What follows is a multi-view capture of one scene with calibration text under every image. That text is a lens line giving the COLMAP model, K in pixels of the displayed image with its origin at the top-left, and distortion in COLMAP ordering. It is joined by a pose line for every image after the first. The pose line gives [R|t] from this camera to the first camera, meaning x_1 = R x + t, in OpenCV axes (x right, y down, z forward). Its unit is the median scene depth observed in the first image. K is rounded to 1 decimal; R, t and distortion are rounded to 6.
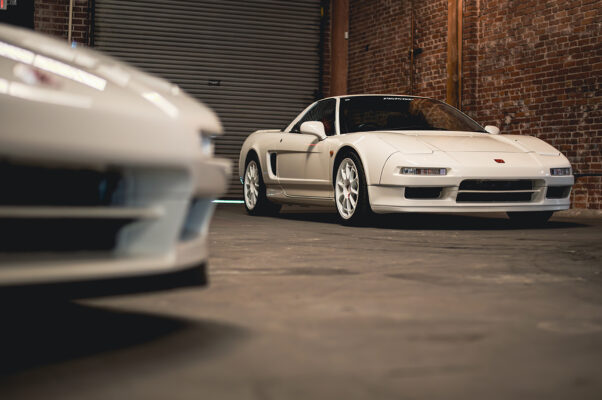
lens RADIAL K [[969.9, 0, 301.0], [0, 969.9, 200.0], [0, 0, 1]] dist [-0.059218, 0.163590]
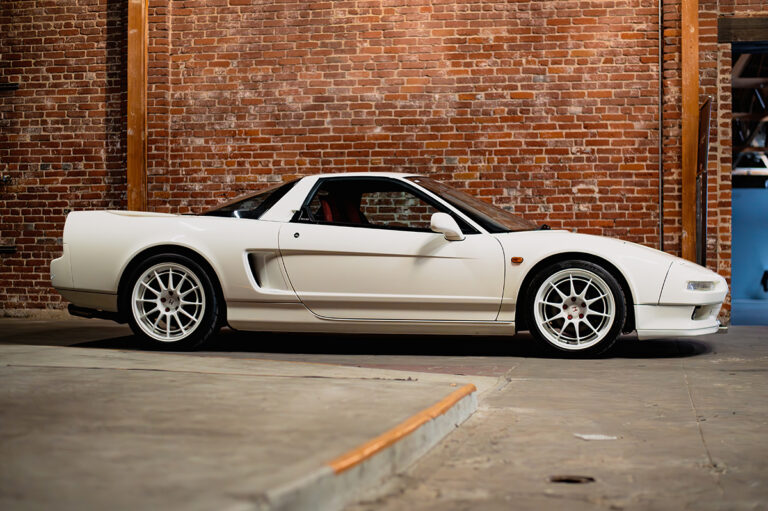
lens RADIAL K [[1237.3, 0, 384.0], [0, 1237.3, 255.5], [0, 0, 1]] dist [-0.059218, 0.163590]
pose [[0.595096, -0.006232, 0.803631, -0.517678], [0.018585, 0.999809, -0.006009, -0.032069], [-0.803440, 0.018512, 0.595098, 0.349107]]
